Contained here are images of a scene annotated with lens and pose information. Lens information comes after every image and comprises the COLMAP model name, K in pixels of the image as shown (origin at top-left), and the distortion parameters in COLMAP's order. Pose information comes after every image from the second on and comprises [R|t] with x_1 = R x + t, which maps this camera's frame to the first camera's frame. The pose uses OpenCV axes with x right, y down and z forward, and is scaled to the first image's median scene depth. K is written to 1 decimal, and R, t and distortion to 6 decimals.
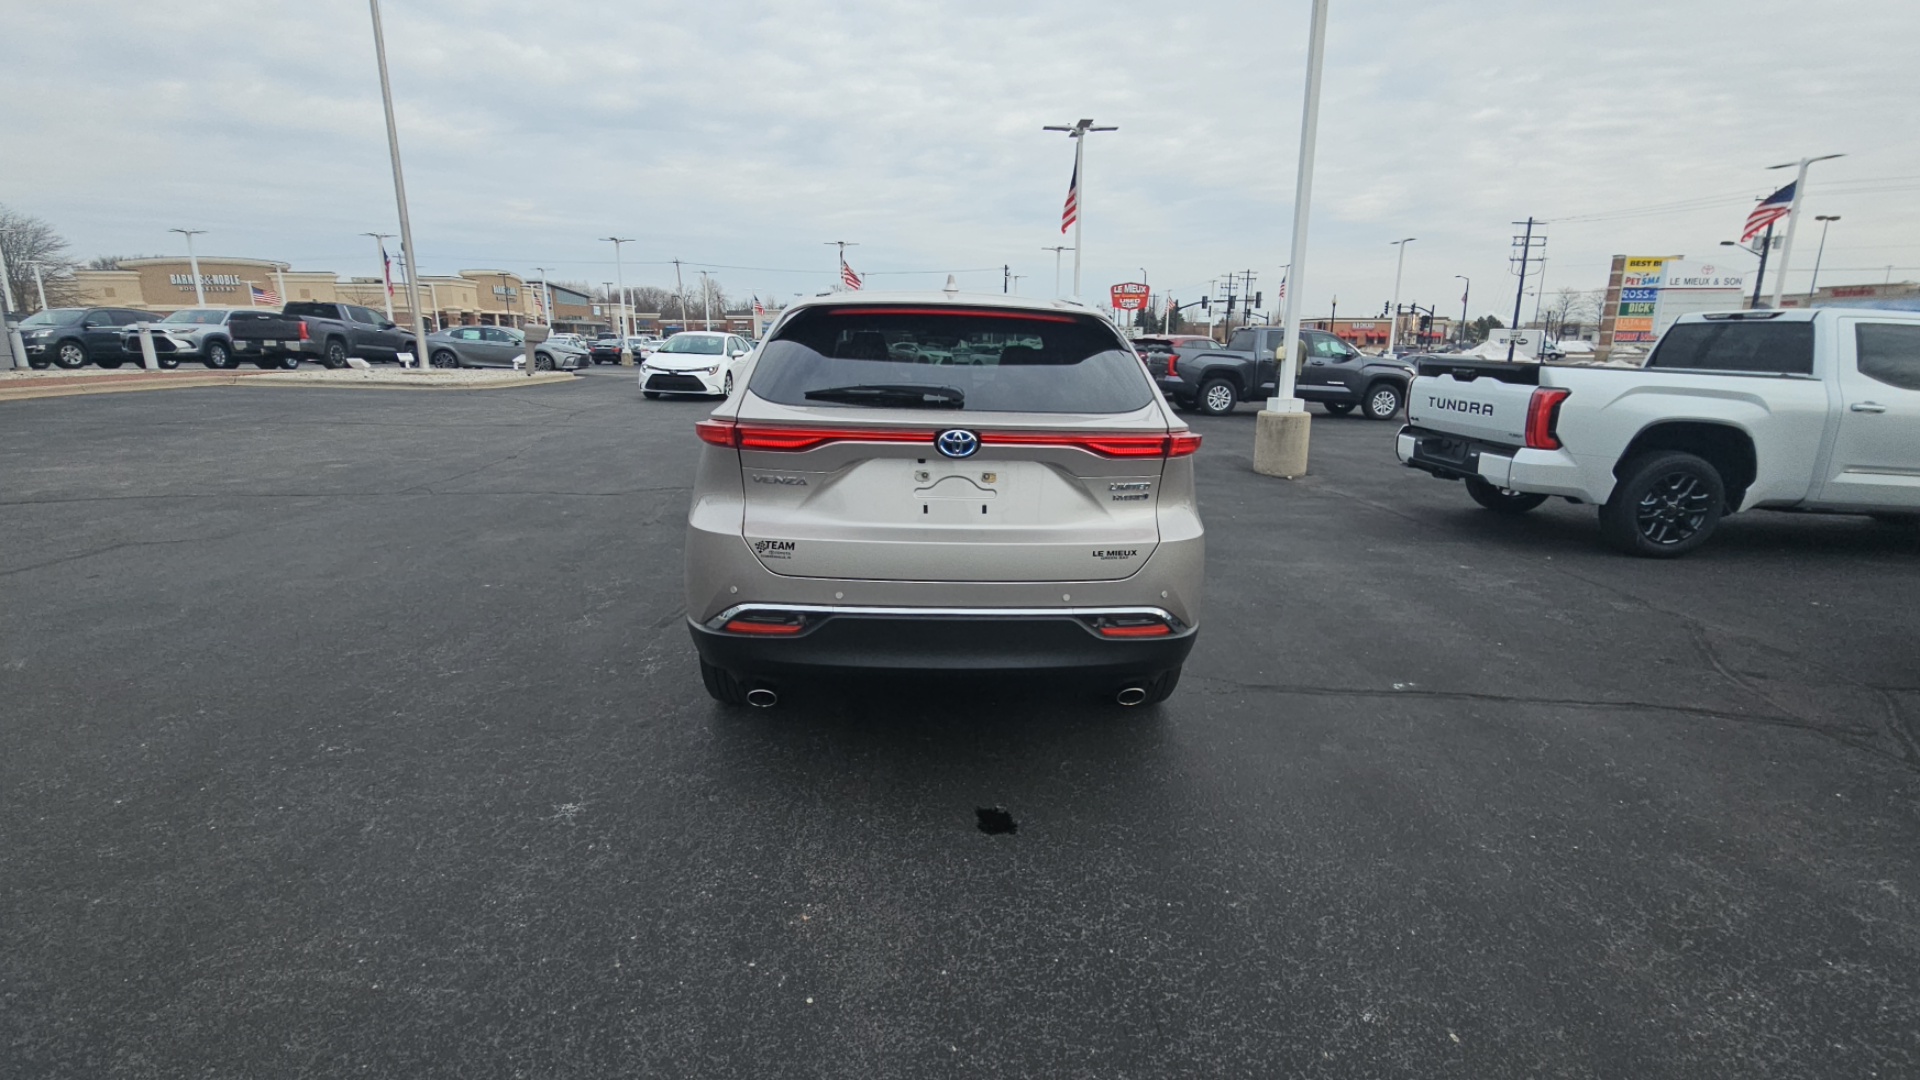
lens RADIAL K [[853.3, 0, 980.2], [0, 853.3, 545.5], [0, 0, 1]] dist [0.005683, -0.004629]
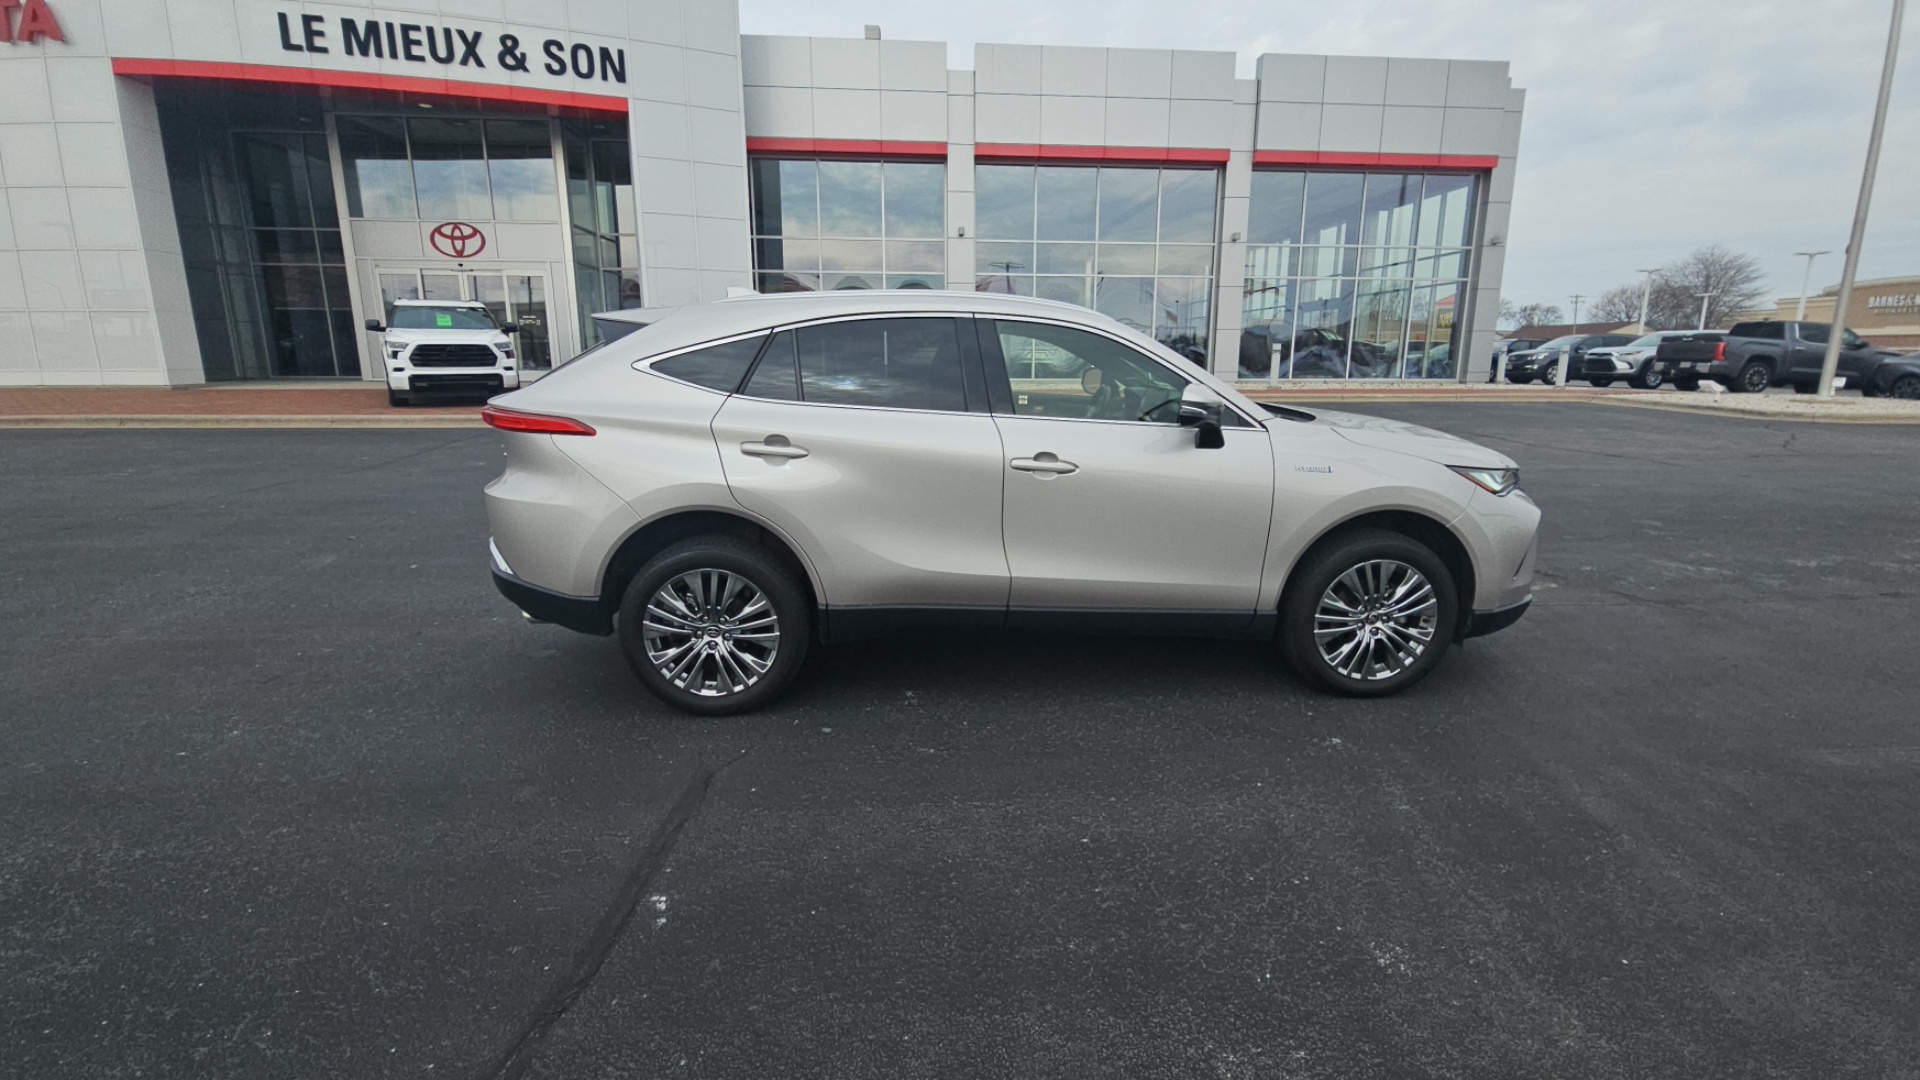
lens RADIAL K [[853.3, 0, 980.2], [0, 853.3, 545.5], [0, 0, 1]] dist [0.005683, -0.004629]
pose [[0.012772, 0.211253, -0.977348, 0.500313], [-0.239238, 0.949685, 0.202148, -0.121255], [0.970877, 0.231237, 0.062669, 0.547831]]
